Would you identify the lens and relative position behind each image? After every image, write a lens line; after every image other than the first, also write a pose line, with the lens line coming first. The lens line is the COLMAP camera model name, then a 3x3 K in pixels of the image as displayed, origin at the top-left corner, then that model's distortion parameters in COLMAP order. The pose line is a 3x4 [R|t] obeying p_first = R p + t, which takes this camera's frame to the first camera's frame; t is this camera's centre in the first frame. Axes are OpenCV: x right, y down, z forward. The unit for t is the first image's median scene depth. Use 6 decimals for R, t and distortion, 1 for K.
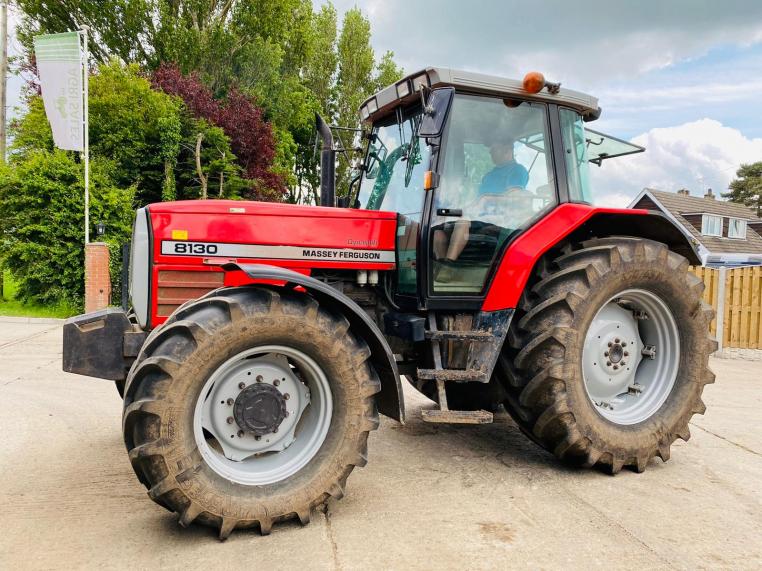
lens RADIAL K [[524.9, 0, 369.5], [0, 524.9, 284.8], [0, 0, 1]] dist [0.083313, 0.000737]
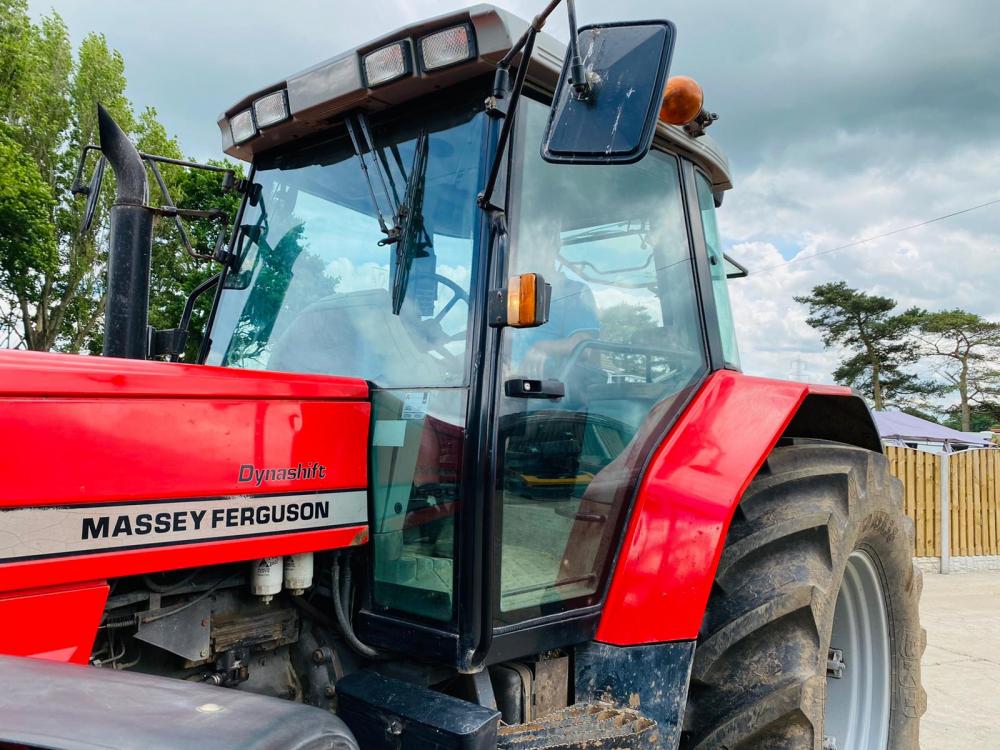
lens RADIAL K [[742.3, 0, 480.9], [0, 742.3, 373.0], [0, 0, 1]] dist [0.000870, -0.001253]
pose [[0.895104, 0.022897, 0.445268, -0.108546], [0.030114, 0.993295, -0.111615, -0.086569], [-0.444839, 0.113316, 0.888413, 0.527088]]
